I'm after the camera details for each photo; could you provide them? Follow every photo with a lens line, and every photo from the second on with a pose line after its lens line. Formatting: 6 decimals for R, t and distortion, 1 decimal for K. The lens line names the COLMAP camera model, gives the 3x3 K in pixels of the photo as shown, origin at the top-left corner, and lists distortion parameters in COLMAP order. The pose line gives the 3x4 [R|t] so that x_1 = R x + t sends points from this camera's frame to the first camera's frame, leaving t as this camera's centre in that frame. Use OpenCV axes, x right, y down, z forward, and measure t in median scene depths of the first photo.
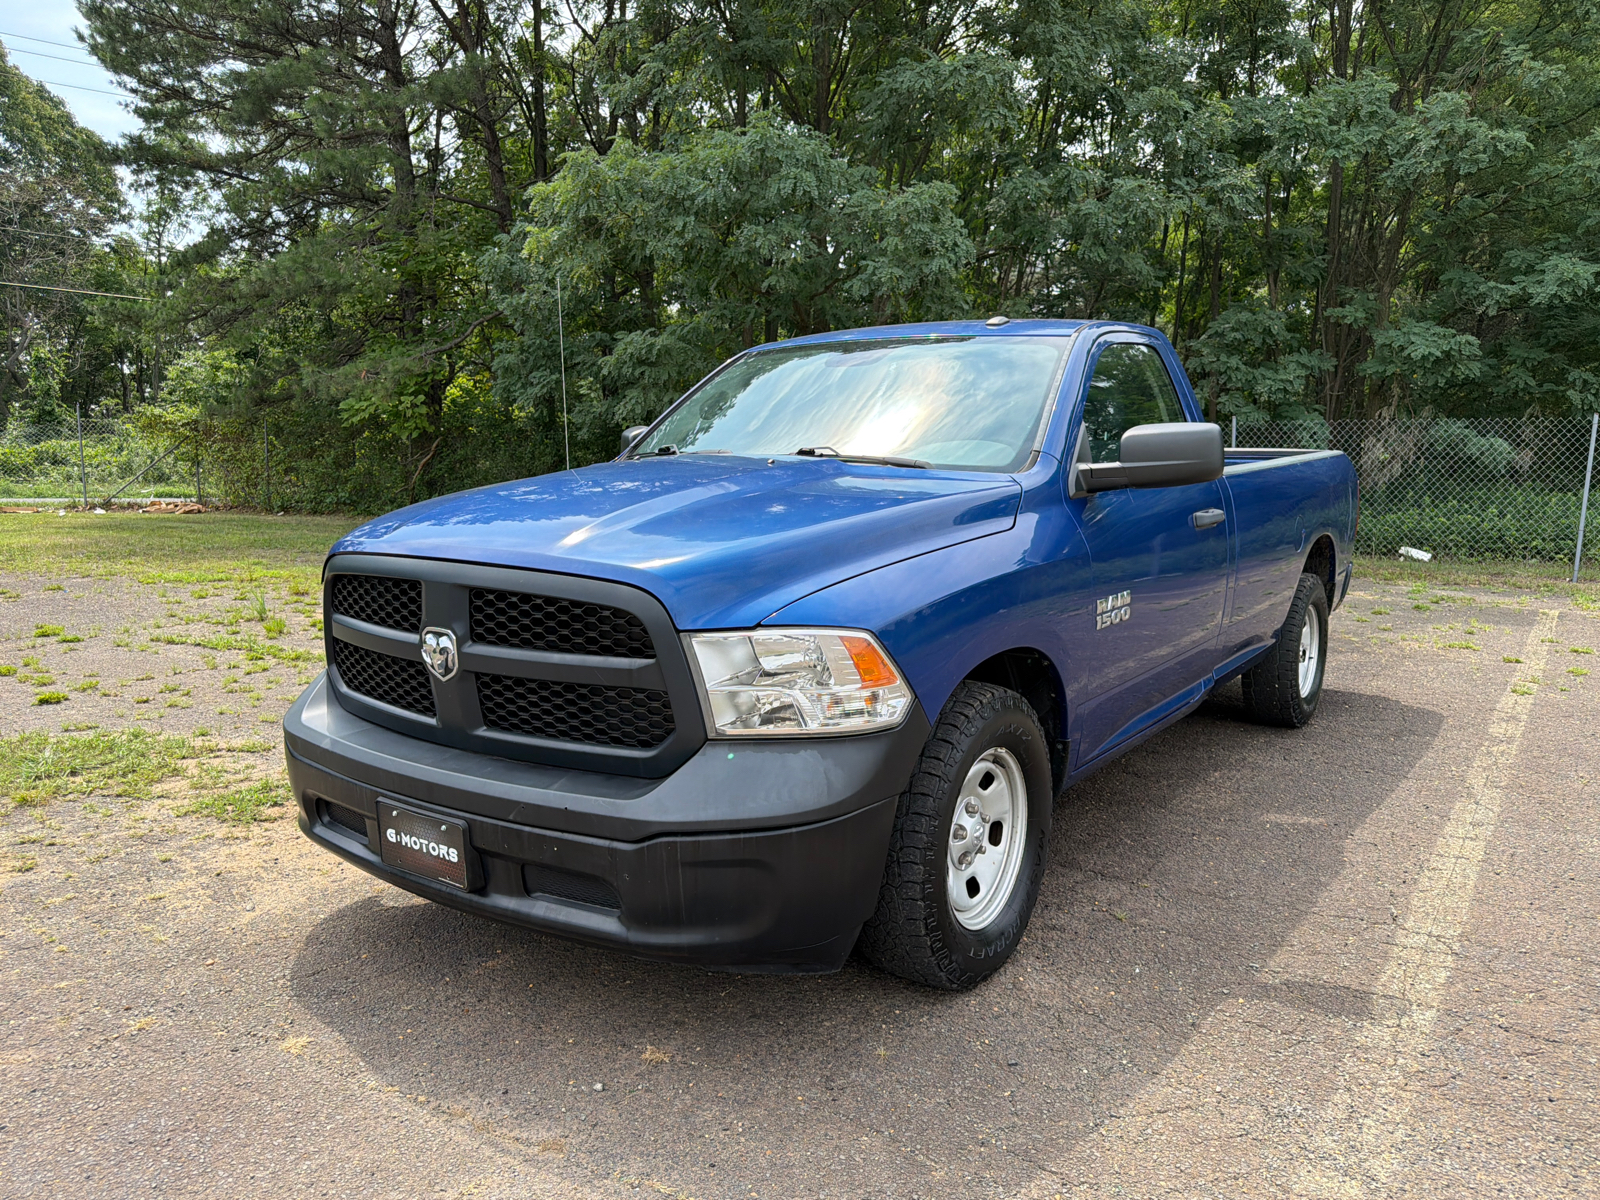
lens RADIAL K [[1172.1, 0, 799.4], [0, 1172.1, 631.8], [0, 0, 1]] dist [0.040745, -0.056829]
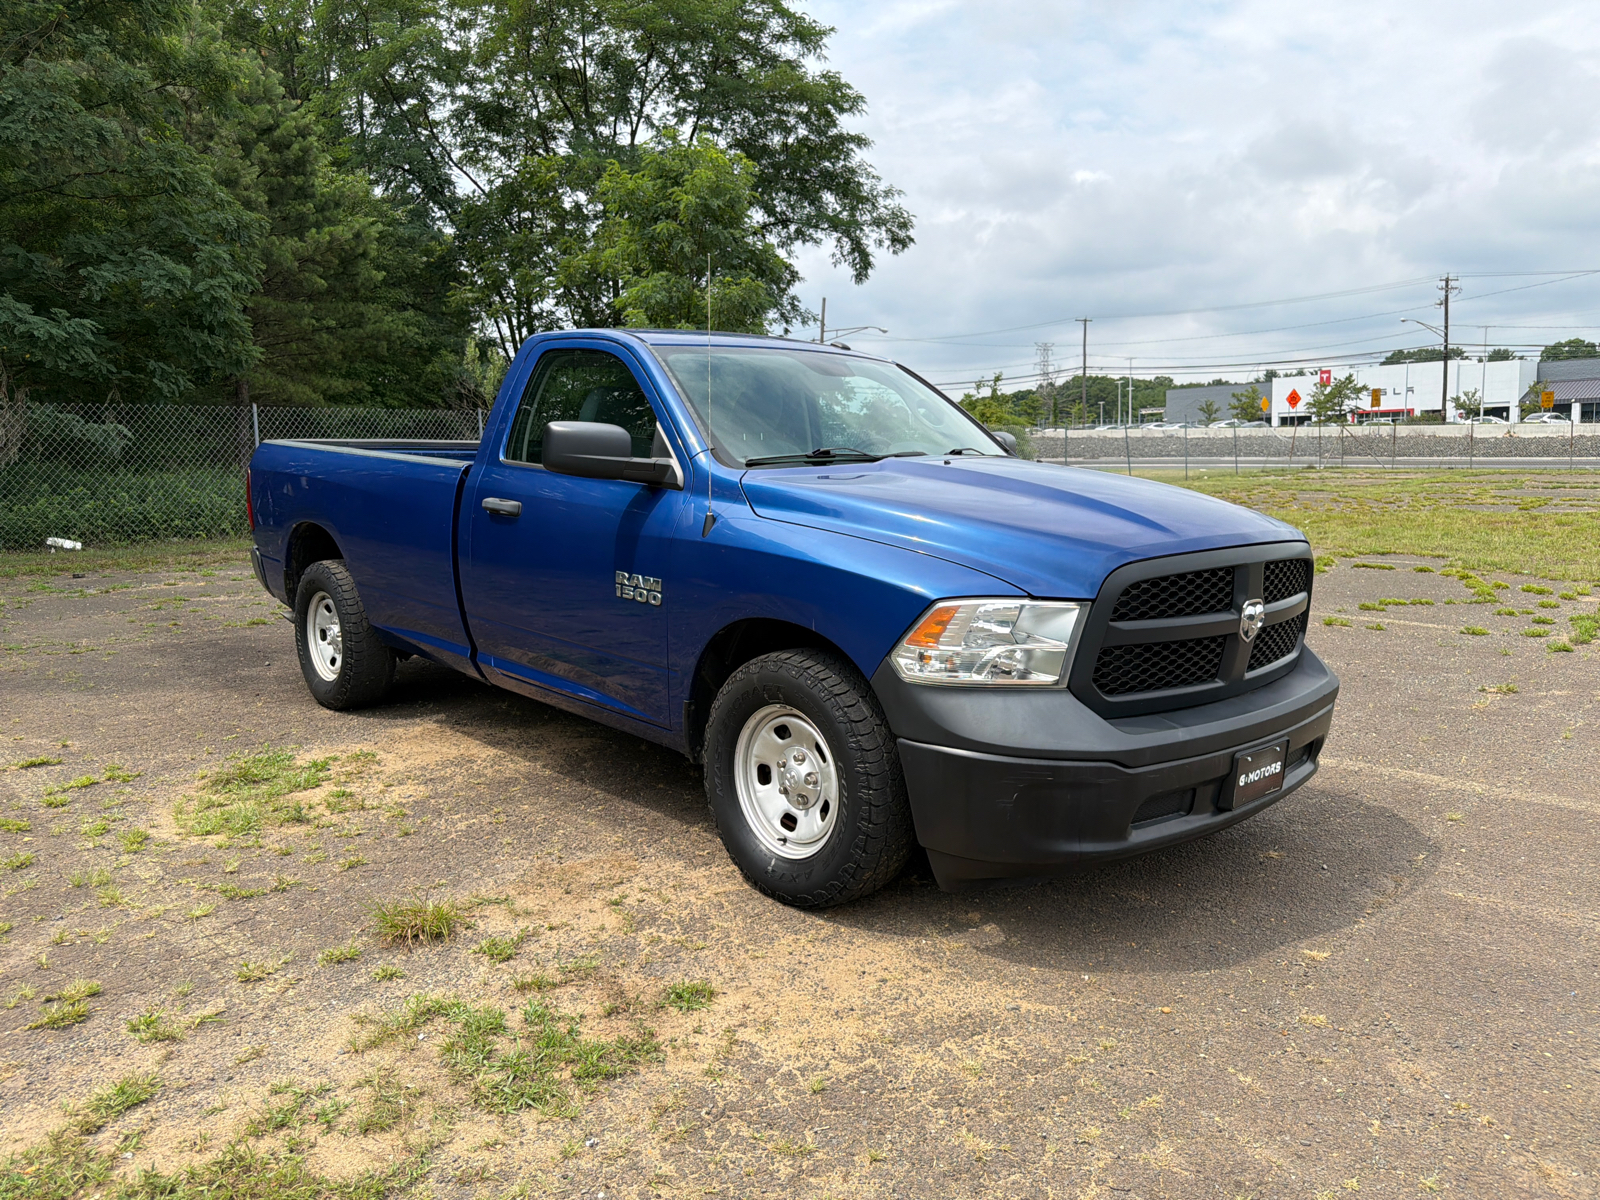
lens RADIAL K [[1170.5, 0, 798.3], [0, 1170.5, 638.9], [0, 0, 1]] dist [0.040126, -0.060891]
pose [[0.195667, -0.166474, 0.966437, -0.898269], [0.143921, 0.979691, 0.139618, -0.114462], [-0.970052, 0.111772, 0.215652, 0.668511]]
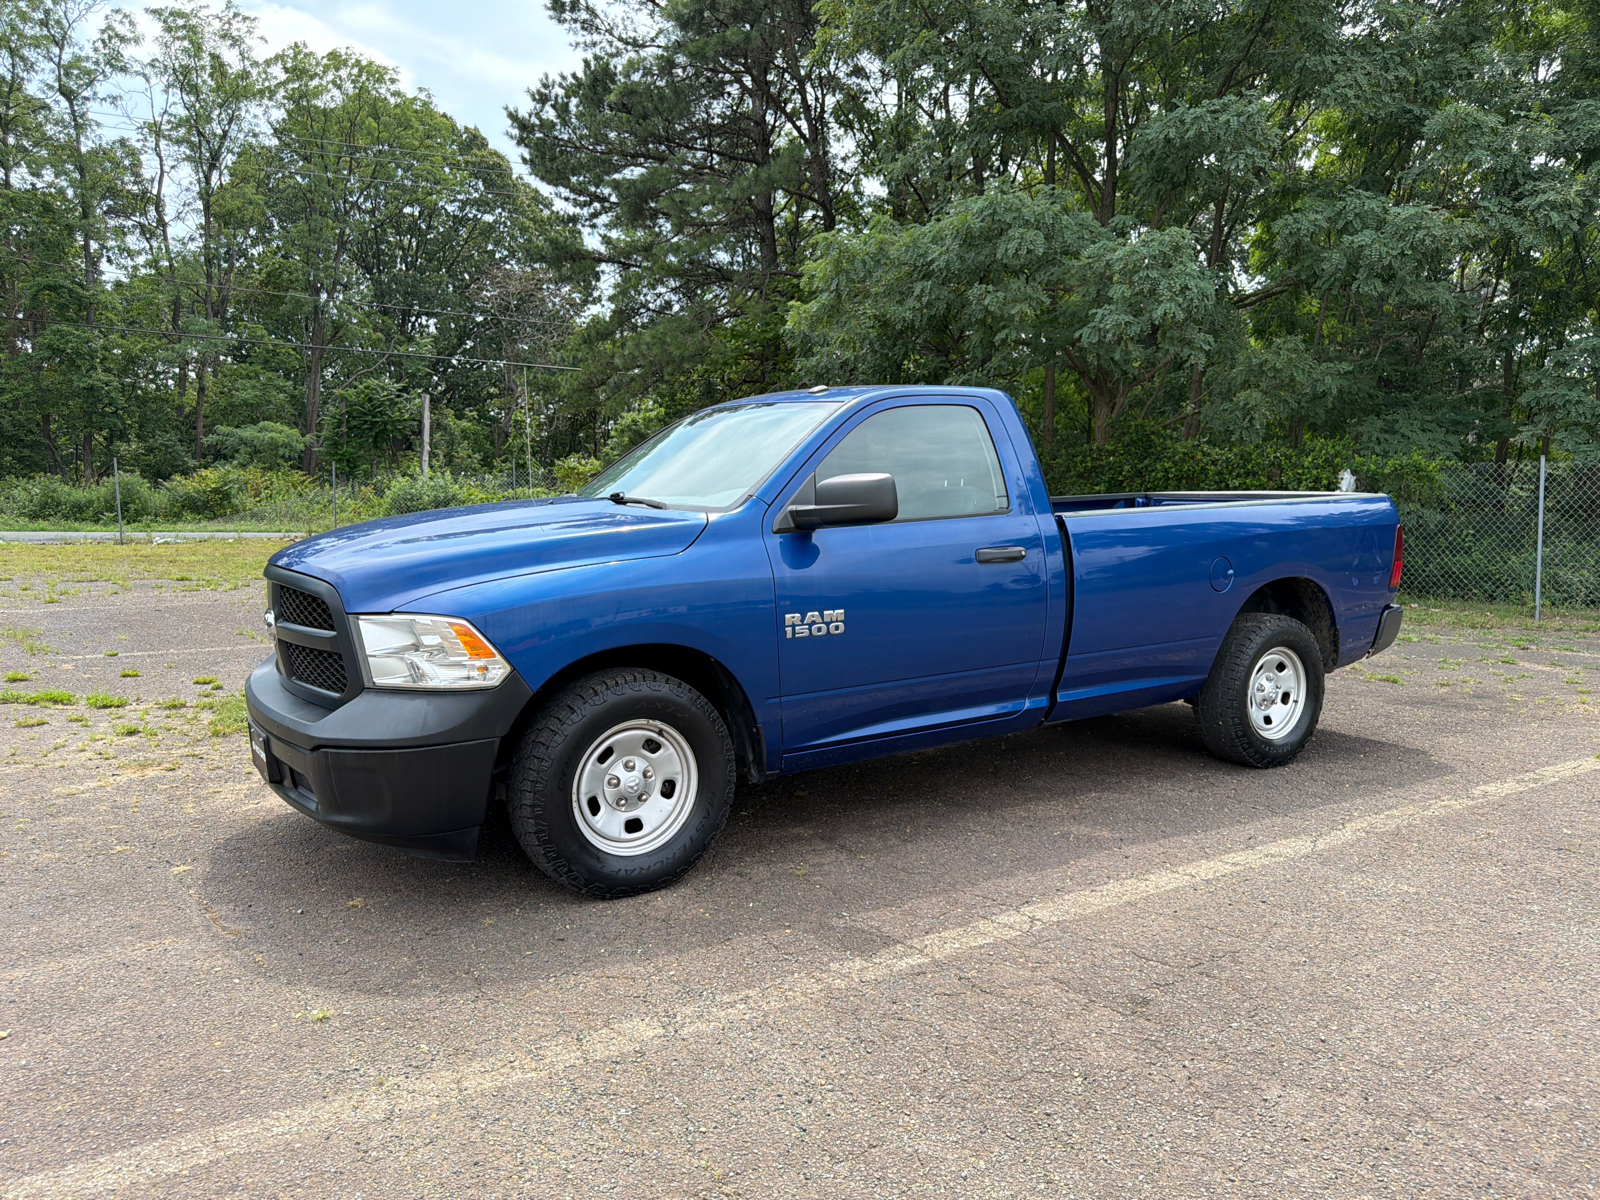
lens RADIAL K [[1170.5, 0, 798.3], [0, 1170.5, 638.9], [0, 0, 1]] dist [0.040126, -0.060891]
pose [[0.933725, 0.040269, -0.355720, 0.495420], [-0.051249, 0.998455, -0.021495, 0.017184], [0.354305, 0.038300, 0.934345, -0.107209]]
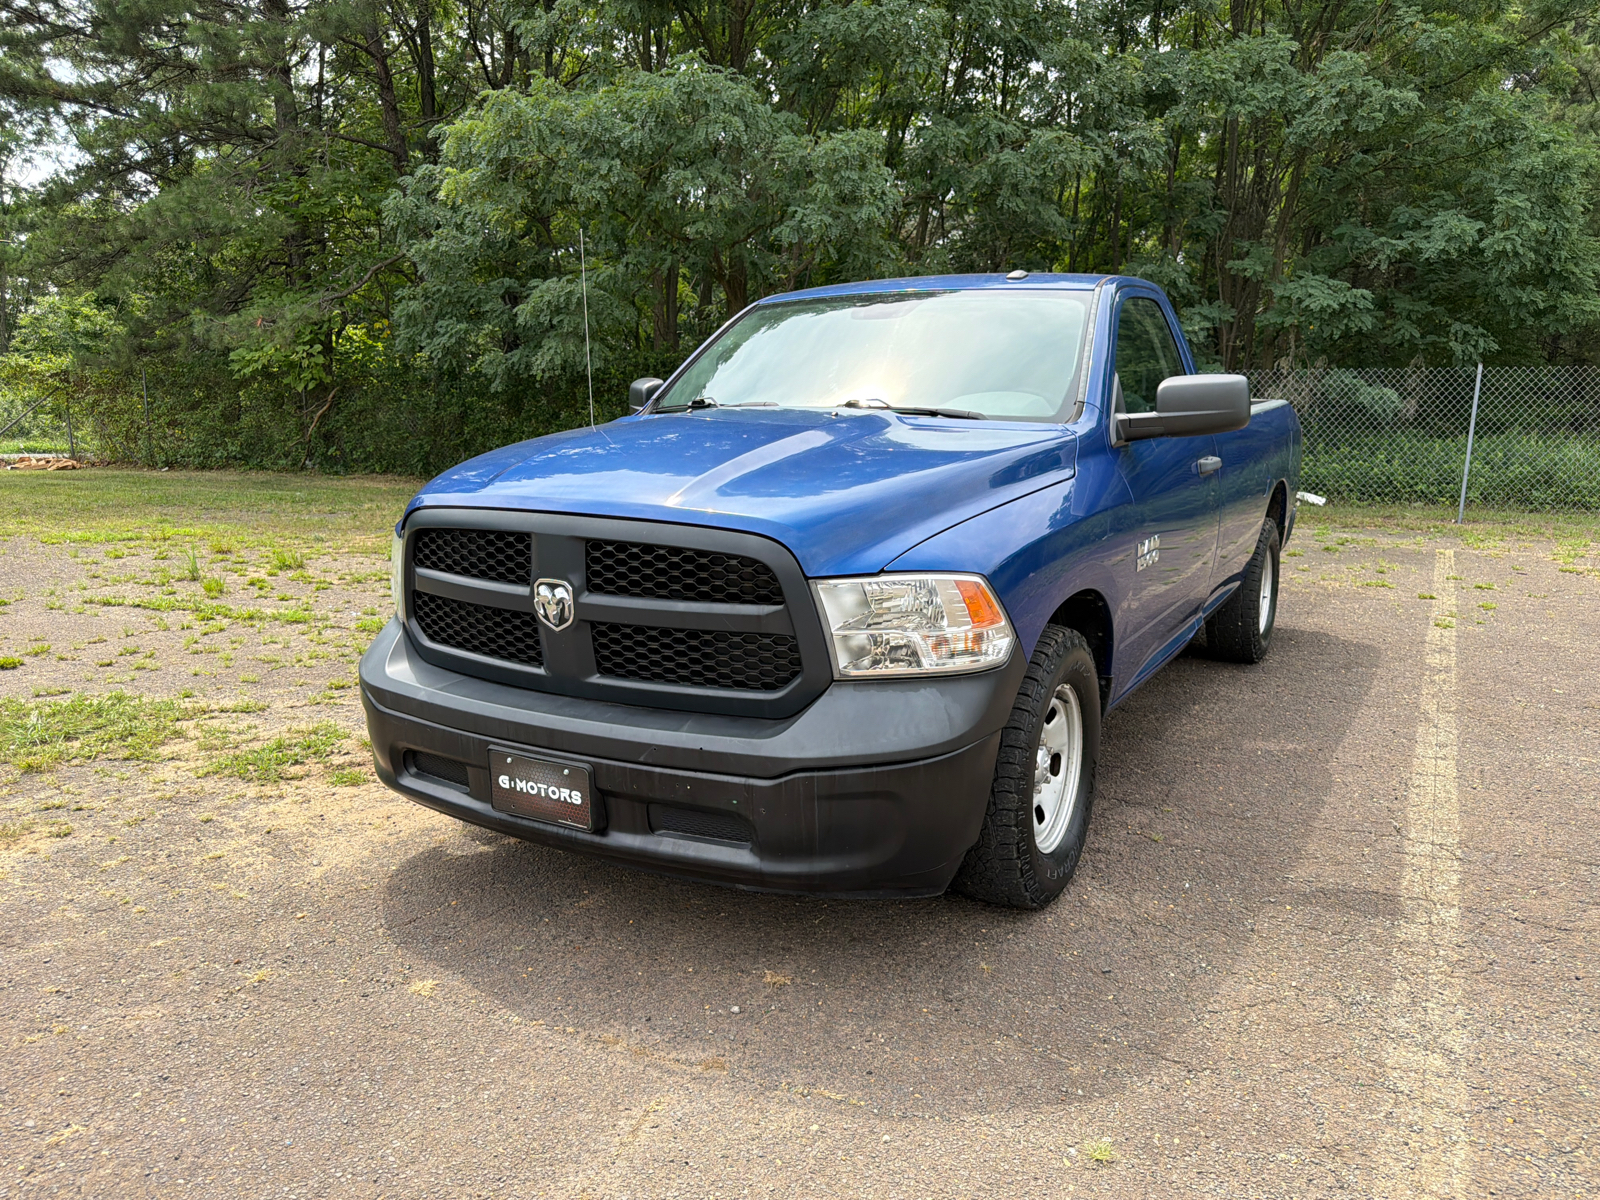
lens RADIAL K [[1170.5, 0, 798.3], [0, 1170.5, 638.9], [0, 0, 1]] dist [0.040126, -0.060891]
pose [[0.995265, -0.021856, 0.094708, -0.106723], [0.017367, 0.998698, 0.047964, 0.001873], [-0.095633, -0.046092, 0.994349, -0.019884]]
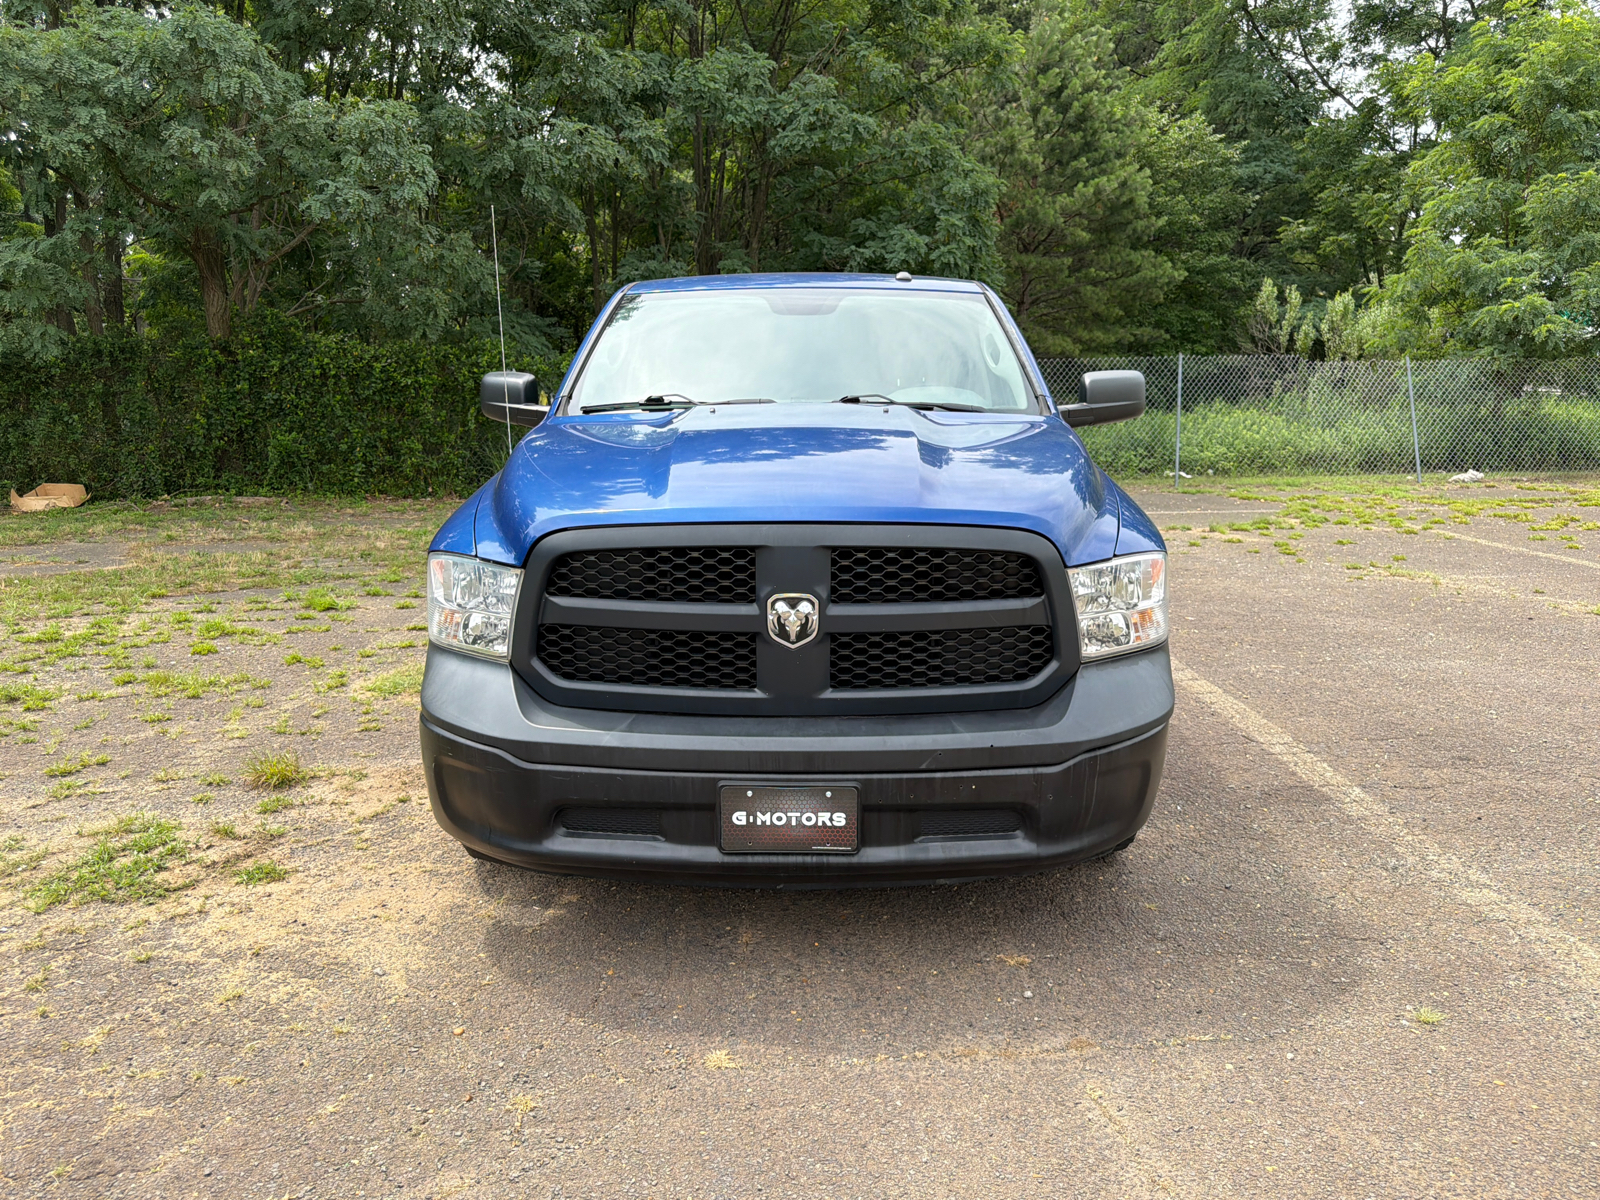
lens RADIAL K [[1172.1, 0, 799.4], [0, 1172.1, 631.8], [0, 0, 1]] dist [0.040745, -0.056829]
pose [[0.824043, -0.124951, 0.552576, -0.463266], [0.096893, 0.992087, 0.079841, -0.026606], [-0.558180, -0.012251, 0.829629, 0.114363]]
